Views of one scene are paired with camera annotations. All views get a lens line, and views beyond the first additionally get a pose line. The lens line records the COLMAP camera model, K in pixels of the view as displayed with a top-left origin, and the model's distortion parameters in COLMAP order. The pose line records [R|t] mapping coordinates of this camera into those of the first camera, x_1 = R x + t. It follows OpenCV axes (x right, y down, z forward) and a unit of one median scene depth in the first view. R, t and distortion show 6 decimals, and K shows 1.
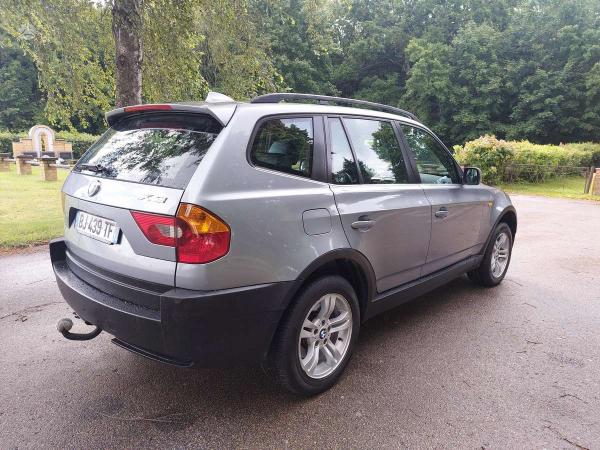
lens RADIAL K [[423.7, 0, 298.9], [0, 423.7, 228.9], [0, 0, 1]] dist [0.024485, -0.027853]
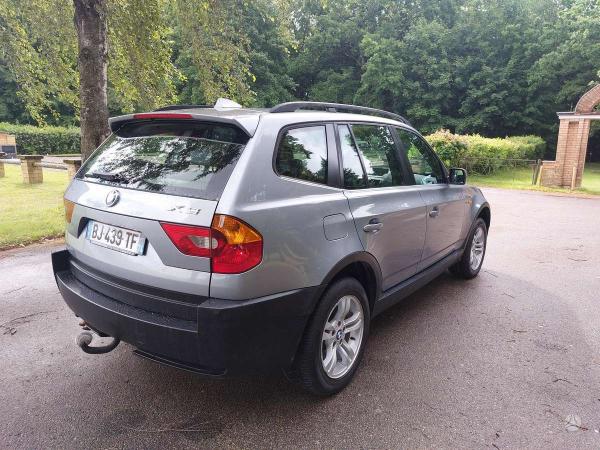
lens RADIAL K [[423.7, 0, 302.5], [0, 423.7, 222.7], [0, 0, 1]] dist [0.024485, -0.027853]
pose [[0.994487, -0.020341, 0.102866, -0.125785], [0.020072, 0.999792, 0.003643, -0.028687], [-0.102918, -0.001558, 0.994689, -0.016912]]
